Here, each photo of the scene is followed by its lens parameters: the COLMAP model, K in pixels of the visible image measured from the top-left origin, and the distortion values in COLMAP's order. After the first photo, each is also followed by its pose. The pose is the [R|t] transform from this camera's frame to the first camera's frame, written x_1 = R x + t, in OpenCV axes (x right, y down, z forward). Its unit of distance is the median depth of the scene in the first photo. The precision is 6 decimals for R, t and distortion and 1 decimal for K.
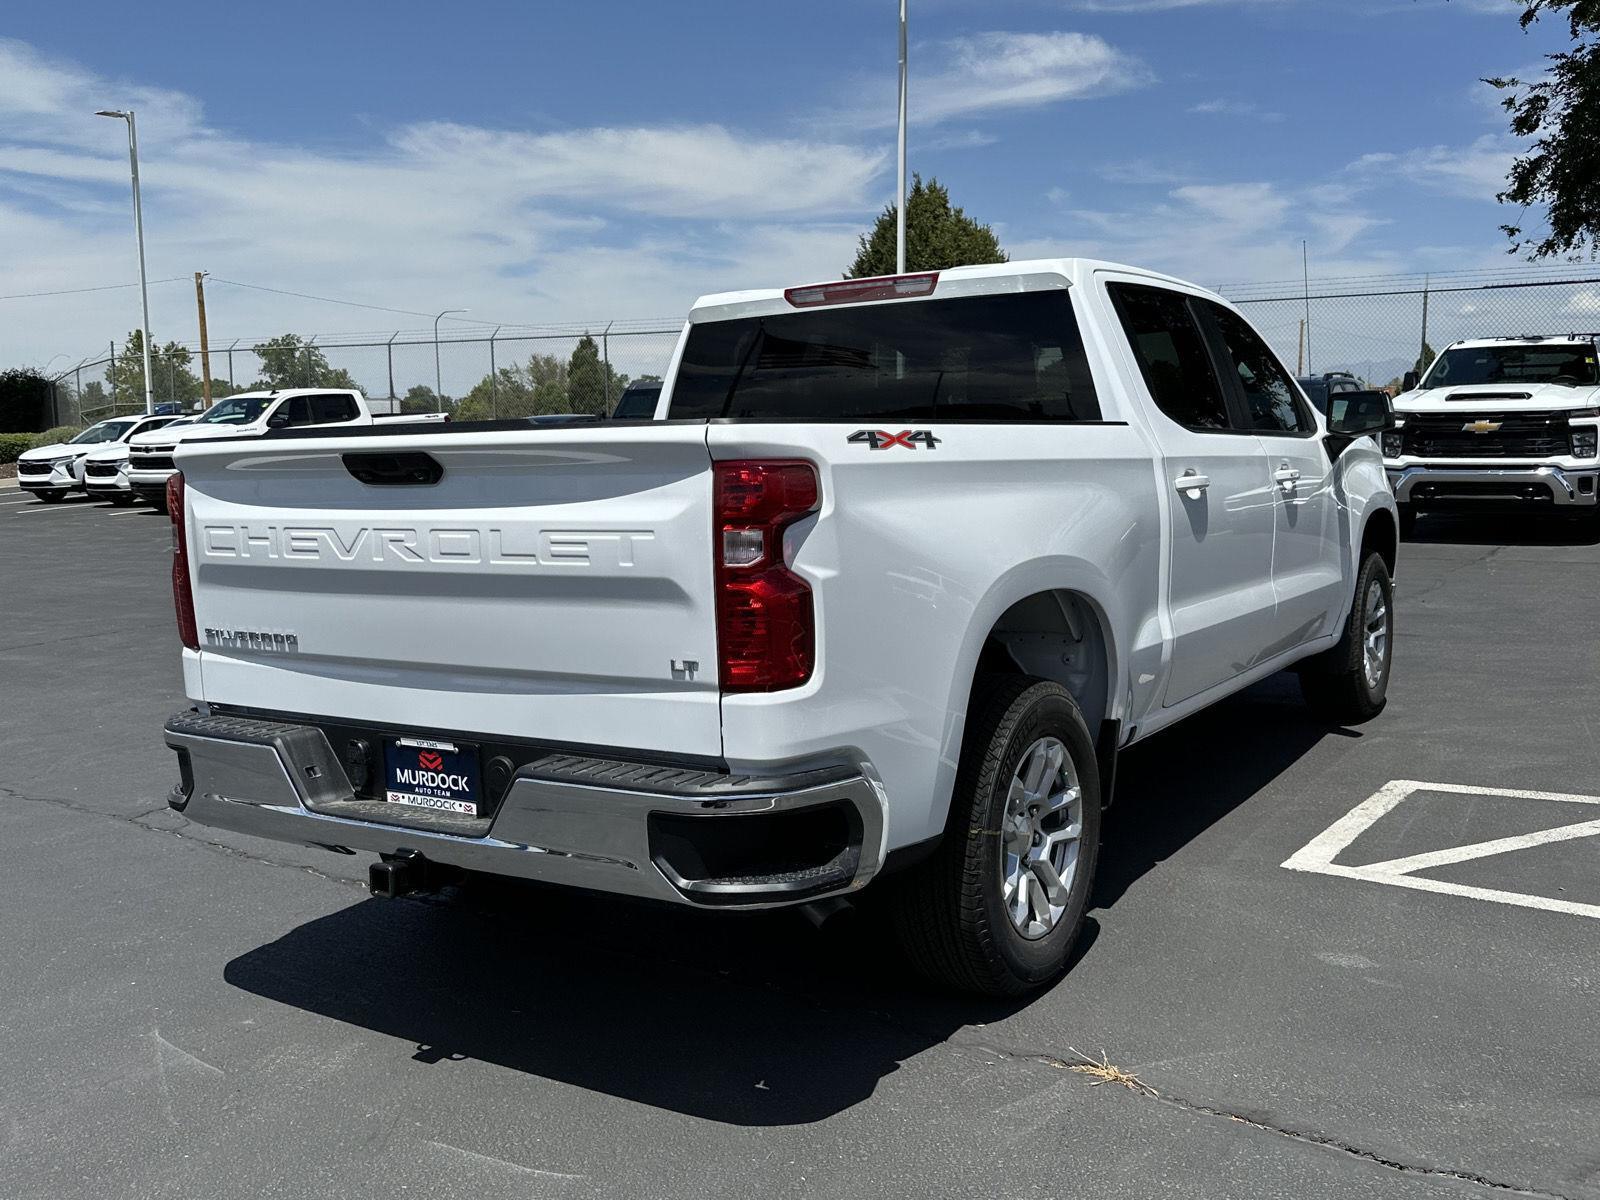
lens RADIAL K [[1429.8, 0, 800.0], [0, 1429.8, 600.0], [0, 0, 1]] dist [0.176500, -0.385955]
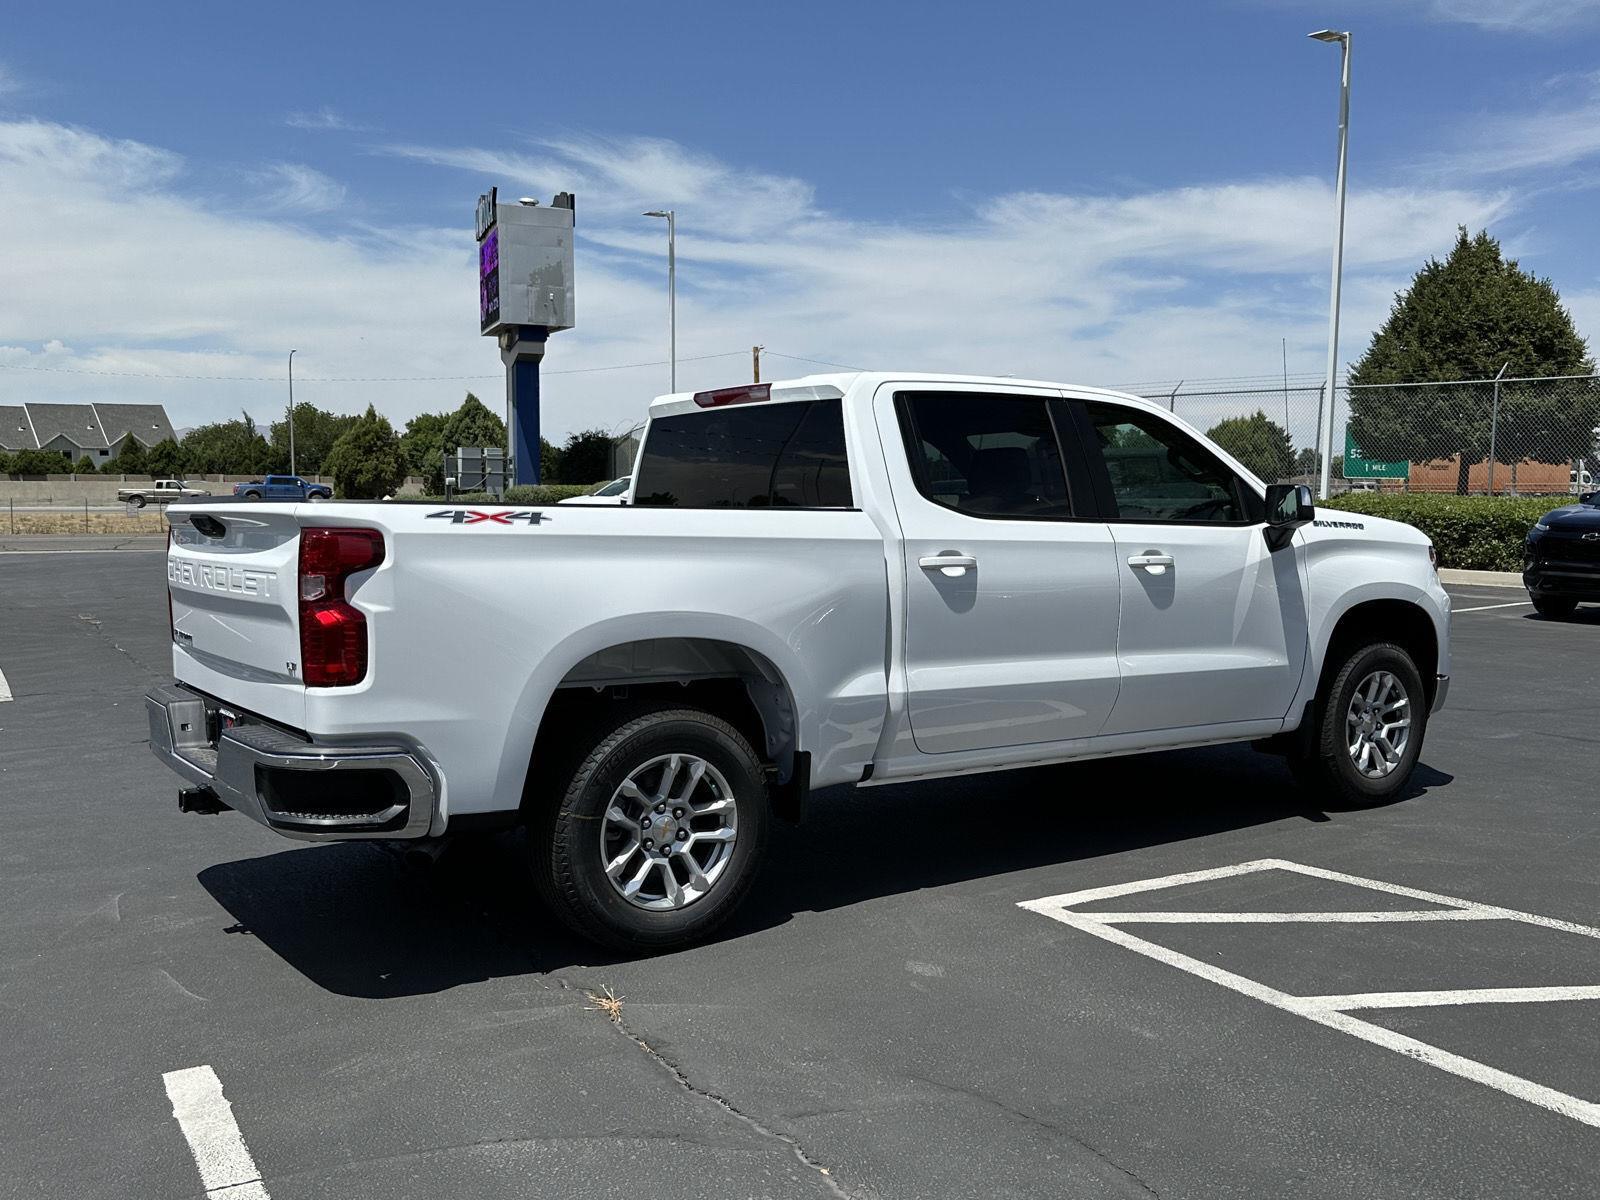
lens RADIAL K [[1429.8, 0, 800.0], [0, 1429.8, 600.0], [0, 0, 1]] dist [0.176500, -0.385955]
pose [[0.926544, 0.053931, -0.372301, 0.818467], [-0.069101, 0.997230, -0.027514, -0.014330], [0.369786, 0.051219, 0.927704, -0.162728]]
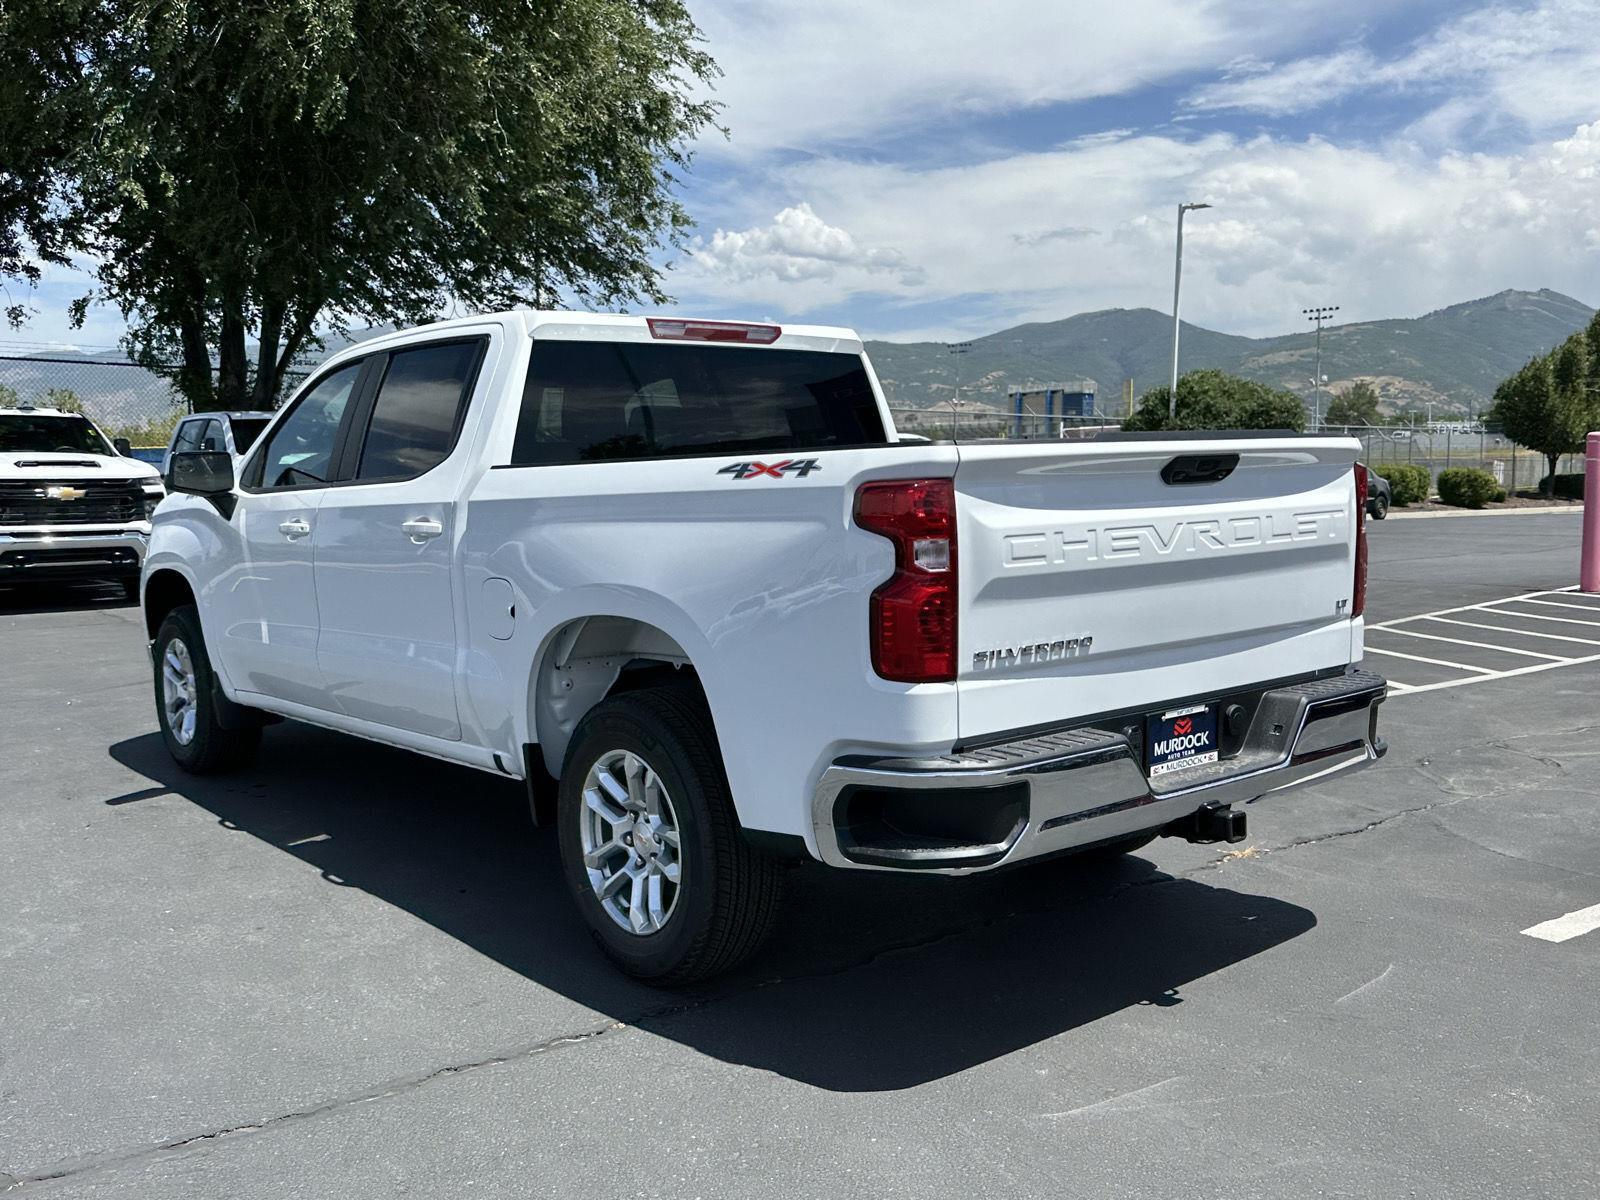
lens RADIAL K [[1440.6, 0, 791.6], [0, 1440.6, 598.2], [0, 0, 1]] dist [0.121120, -0.142660]
pose [[0.306128, -0.062194, 0.949957, -1.419251], [0.121007, 0.992312, 0.025972, -0.055751], [-0.944268, 0.107001, 0.311301, 0.915828]]
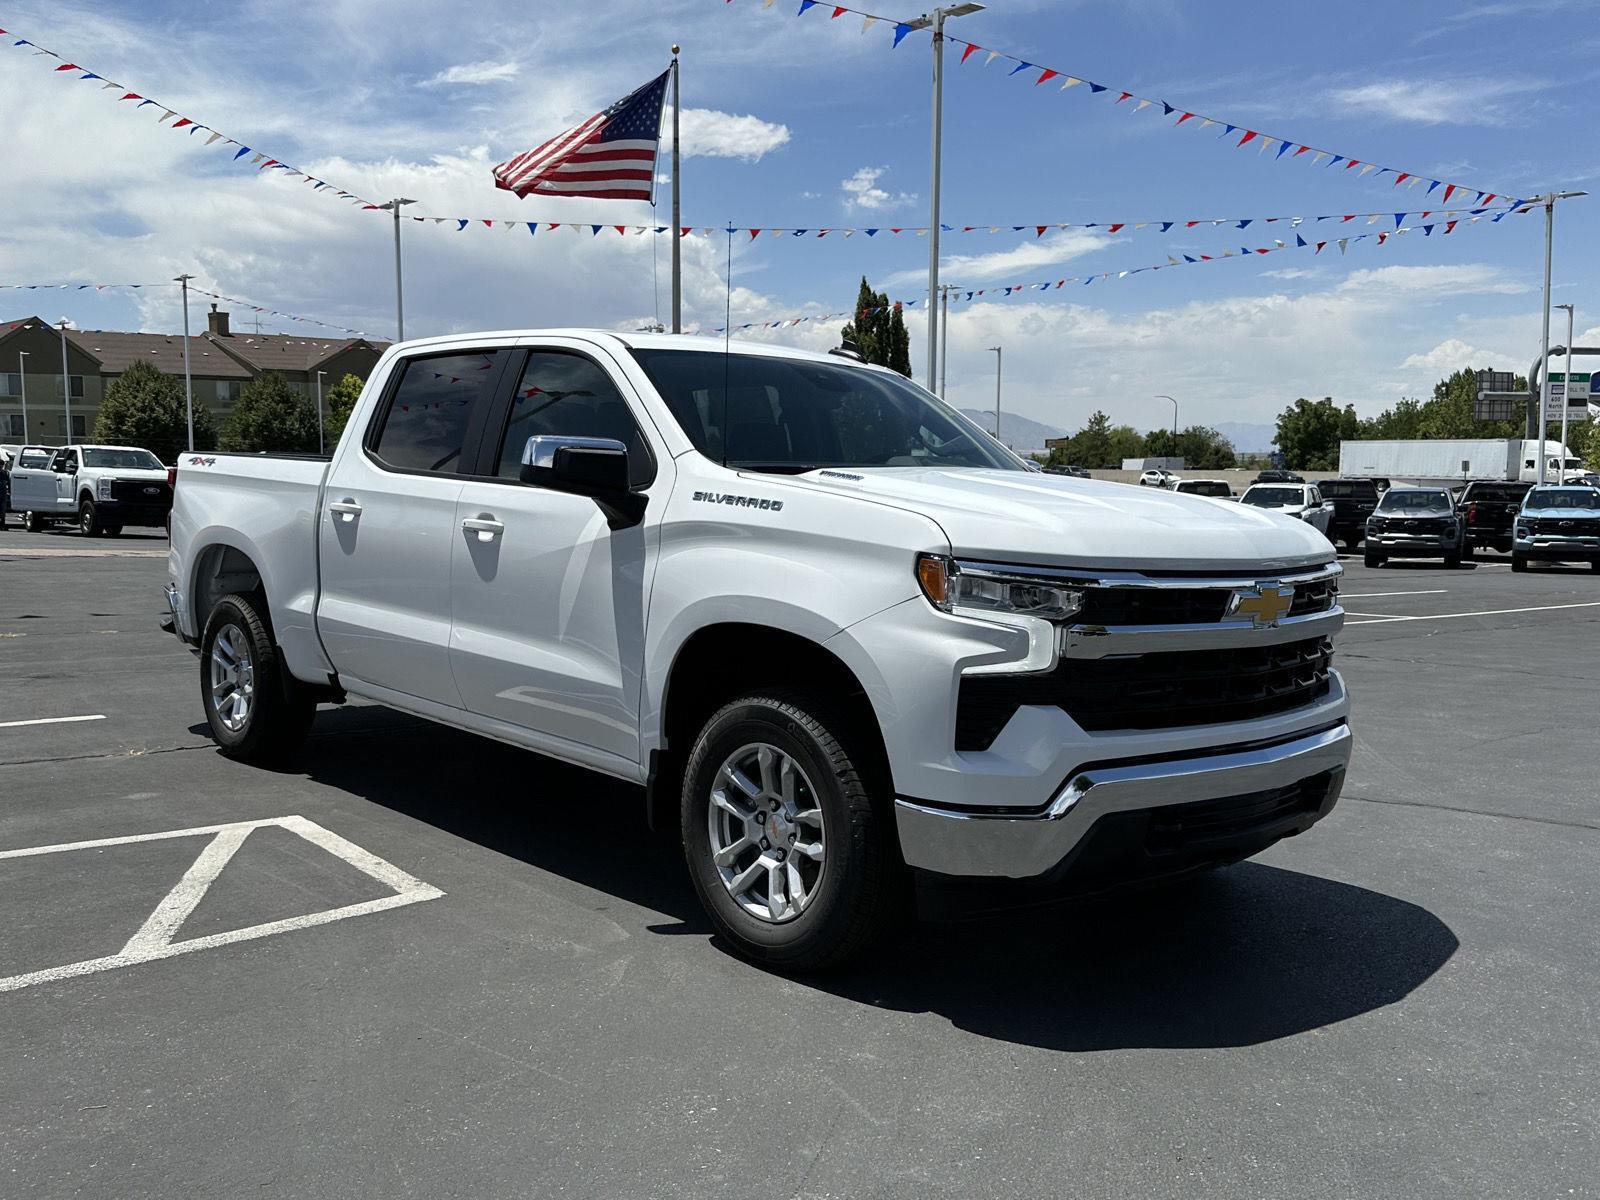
lens RADIAL K [[1429.8, 0, 800.0], [0, 1429.8, 600.0], [0, 0, 1]] dist [0.176500, -0.385955]
pose [[-0.249206, 0.106431, -0.962584, 1.990895], [-0.127830, 0.981631, 0.141631, -0.328972], [0.959977, 0.158343, -0.231023, 2.364177]]
